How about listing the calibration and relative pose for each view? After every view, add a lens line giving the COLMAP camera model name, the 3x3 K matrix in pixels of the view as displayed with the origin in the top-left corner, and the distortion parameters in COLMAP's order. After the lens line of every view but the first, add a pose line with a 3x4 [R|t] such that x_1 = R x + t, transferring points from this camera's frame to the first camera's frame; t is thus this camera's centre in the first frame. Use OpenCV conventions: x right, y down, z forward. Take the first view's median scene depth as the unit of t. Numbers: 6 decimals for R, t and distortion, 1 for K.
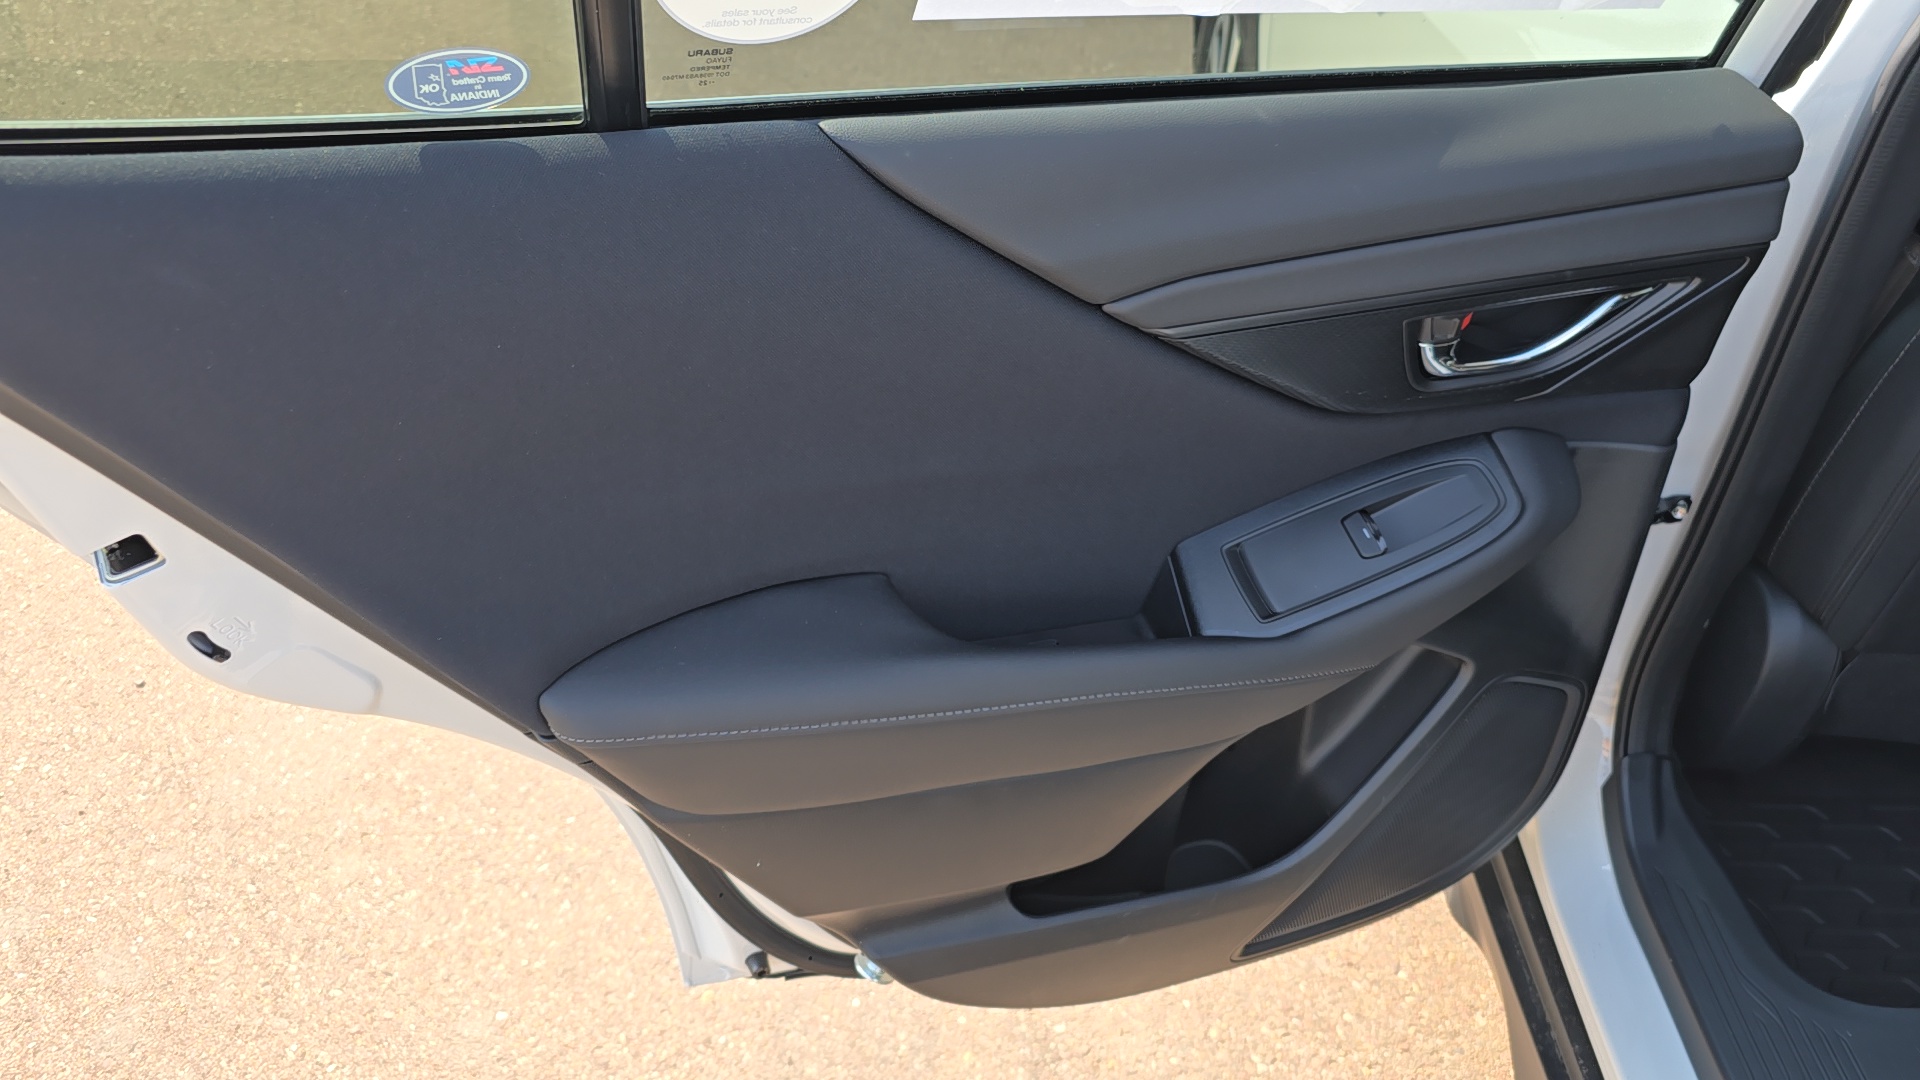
lens RADIAL K [[1591.1, 0, 977.0], [0, 1591.1, 552.2], [0, 0, 1]] dist [0.006588, -0.003470]
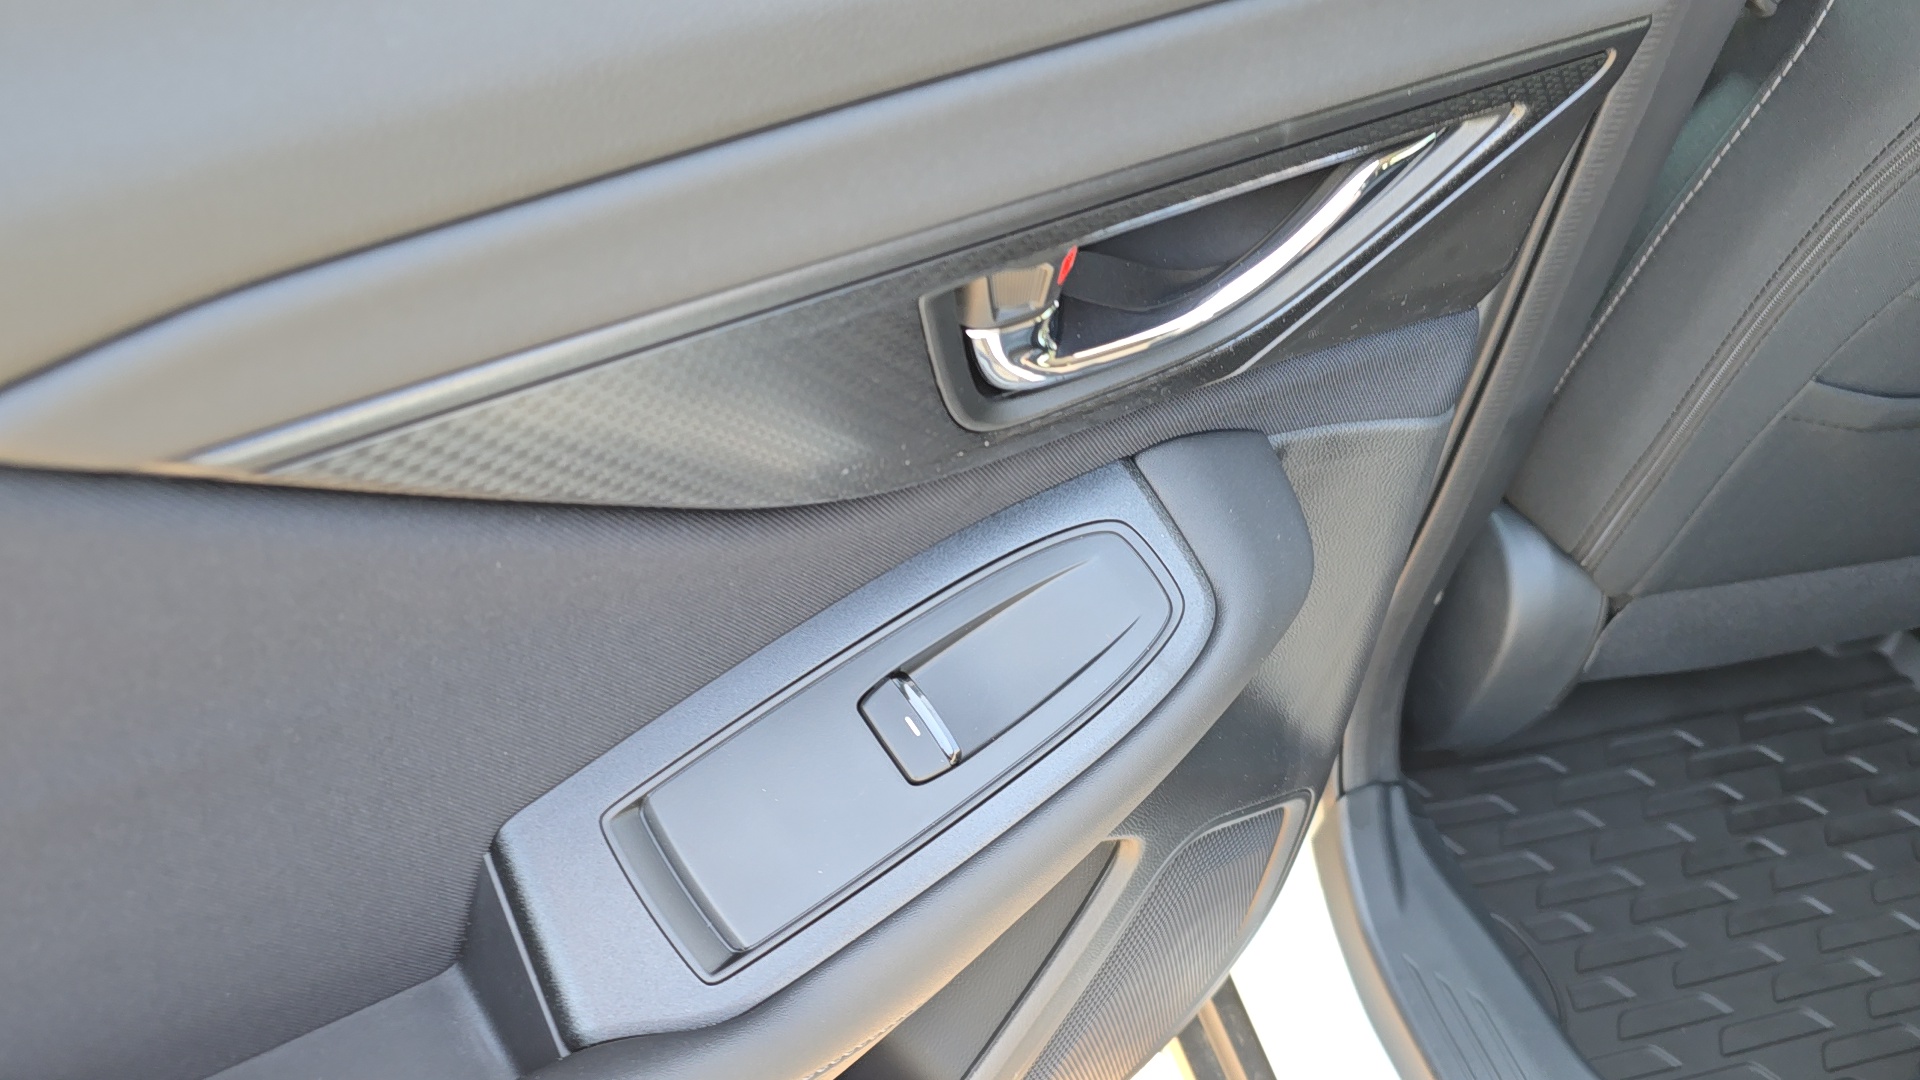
lens RADIAL K [[1591.1, 0, 977.0], [0, 1591.1, 552.2], [0, 0, 1]] dist [0.006588, -0.003470]
pose [[0.959577, -0.159329, 0.232006, 0.162289], [0.131365, 0.982580, 0.131456, -0.119790], [-0.248909, -0.095665, 0.963791, 0.551589]]
